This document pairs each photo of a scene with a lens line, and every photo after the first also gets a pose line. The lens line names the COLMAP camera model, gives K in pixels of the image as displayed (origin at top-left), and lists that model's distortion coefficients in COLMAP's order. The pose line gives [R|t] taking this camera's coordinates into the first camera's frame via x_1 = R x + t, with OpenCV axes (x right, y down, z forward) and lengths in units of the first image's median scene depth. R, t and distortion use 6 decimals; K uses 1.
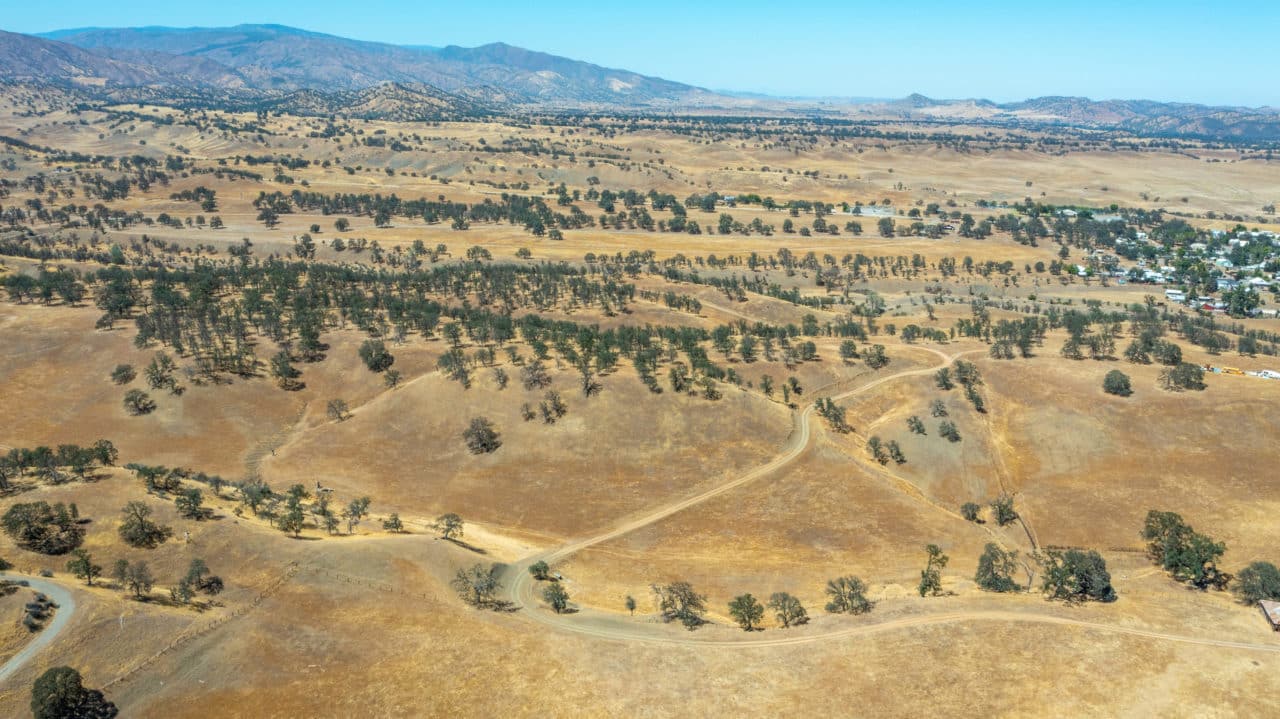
lens RADIAL K [[1073.7, 0, 645.9], [0, 1073.7, 353.3], [0, 0, 1]] dist [-0.003924, -0.000185]
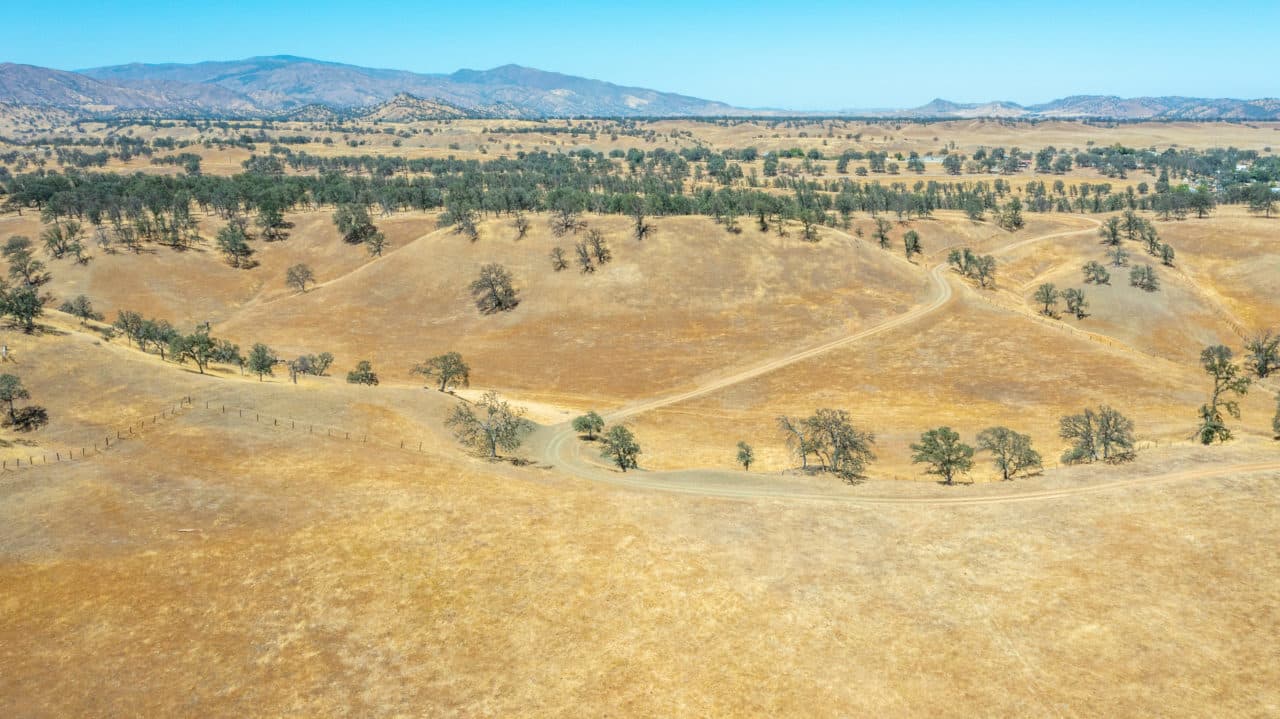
lens RADIAL K [[1073.7, 0, 636.4], [0, 1073.7, 370.6], [0, 0, 1]] dist [-0.003924, -0.000185]
pose [[0.998965, -0.034688, -0.029439, -0.040774], [0.034270, 0.999306, -0.014589, 0.141611], [0.029925, 0.013565, 0.999460, 0.290191]]
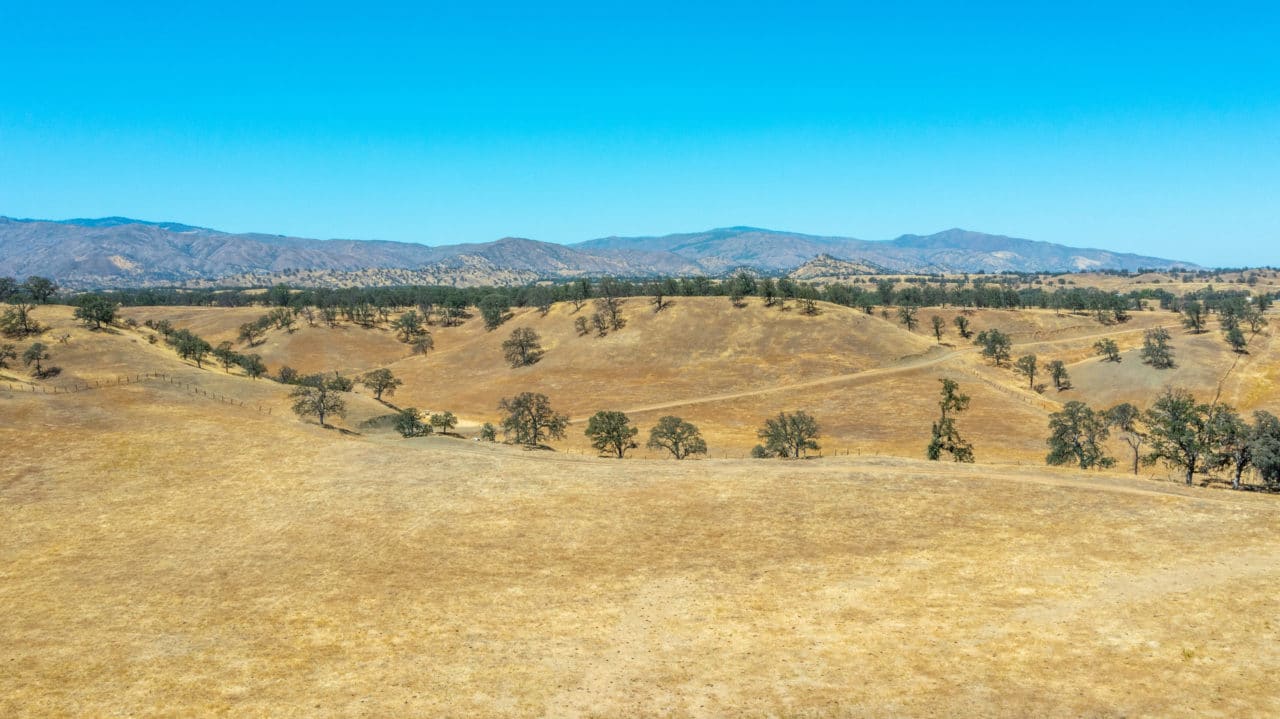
lens RADIAL K [[1073.7, 0, 649.9], [0, 1073.7, 354.5], [0, 0, 1]] dist [-0.003924, -0.000185]
pose [[0.907333, -0.021975, -0.419838, 0.293371], [-0.057807, 0.982626, -0.176363, 0.223670], [0.416419, 0.184290, 0.890299, 0.273435]]
